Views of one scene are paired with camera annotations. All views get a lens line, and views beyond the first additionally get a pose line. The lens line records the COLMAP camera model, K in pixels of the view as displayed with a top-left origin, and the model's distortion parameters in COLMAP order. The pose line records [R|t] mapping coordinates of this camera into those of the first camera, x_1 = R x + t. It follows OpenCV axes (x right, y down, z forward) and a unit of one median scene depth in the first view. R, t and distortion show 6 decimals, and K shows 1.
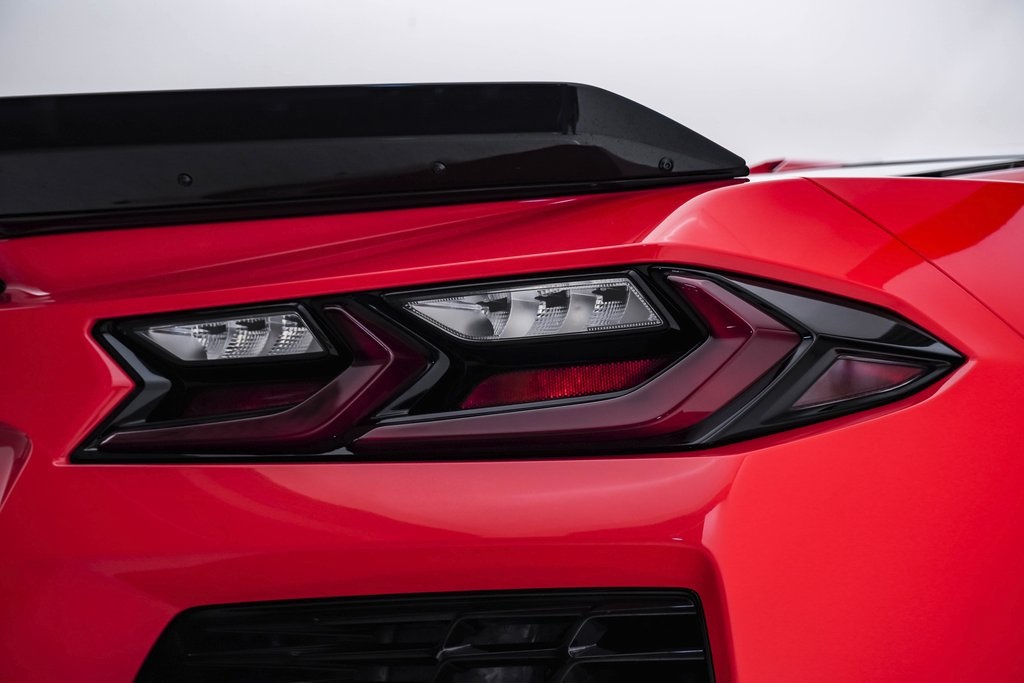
lens RADIAL K [[2203.5, 0, 517.2], [0, 2203.5, 339.9], [0, 0, 1]] dist [0.068093, 0.000000]
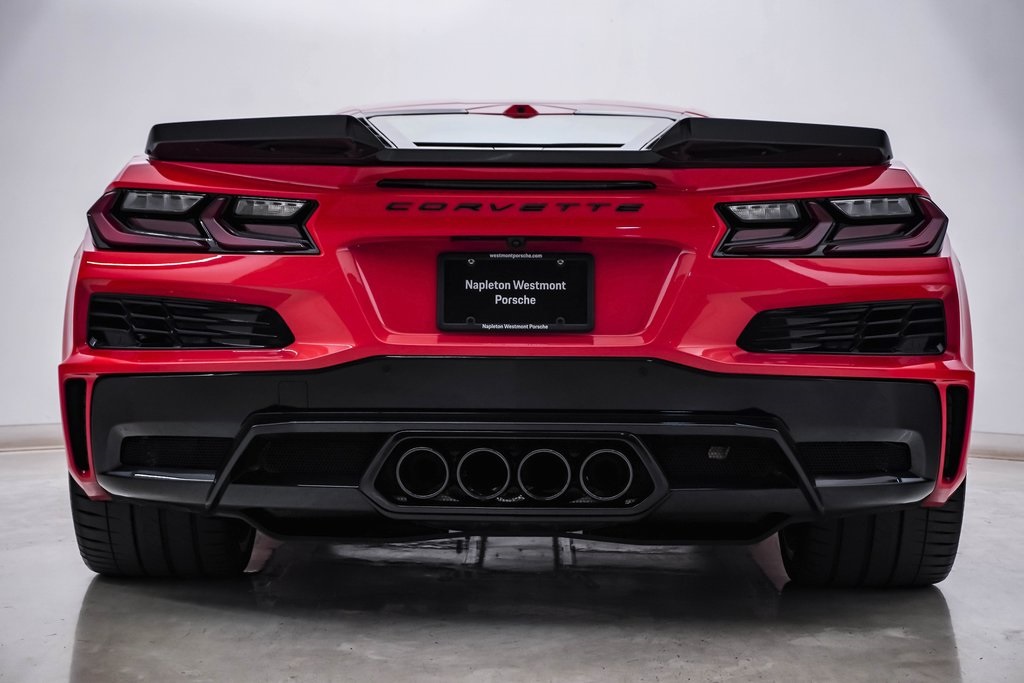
lens RADIAL K [[2203.5, 0, 511.5], [0, 2203.5, 340.8], [0, 0, 1]] dist [0.068093, 0.000000]
pose [[0.689579, -0.016161, 0.724031, -2.371877], [-0.045621, 0.996796, 0.065699, -0.006813], [-0.722773, -0.078336, 0.686632, -0.663505]]
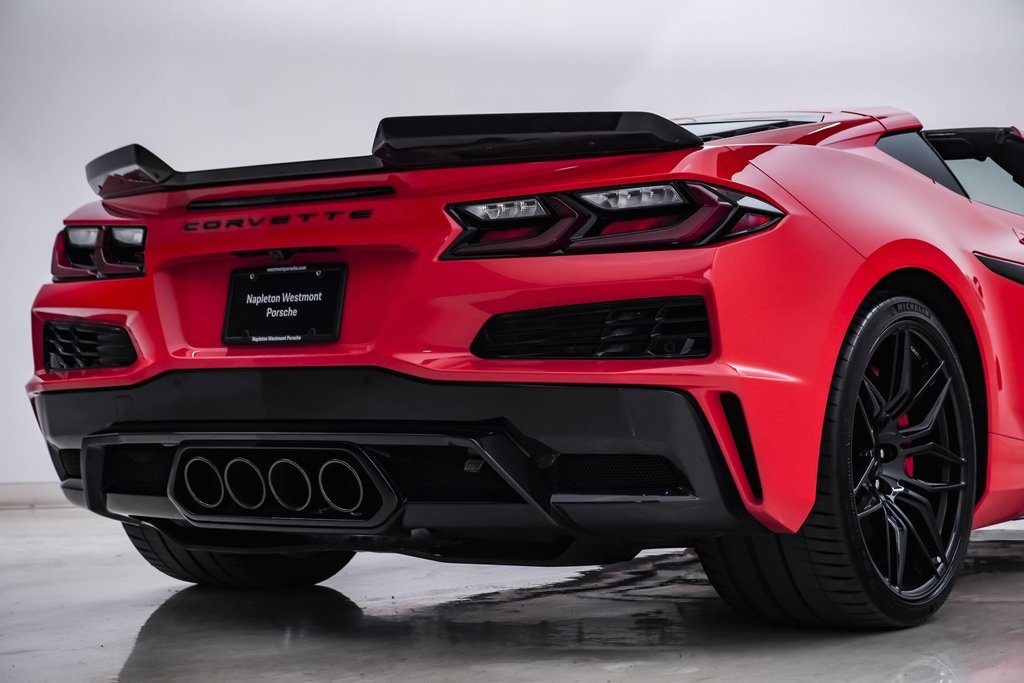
lens RADIAL K [[2176.8, 0, 512.9], [0, 2176.8, 351.4], [0, 0, 1]] dist [0.062796, 0.000000]
pose [[0.983929, -0.019170, 0.177527, -0.588873], [0.010888, 0.998812, 0.047507, 0.044320], [-0.178226, -0.044811, 0.982969, -1.530488]]
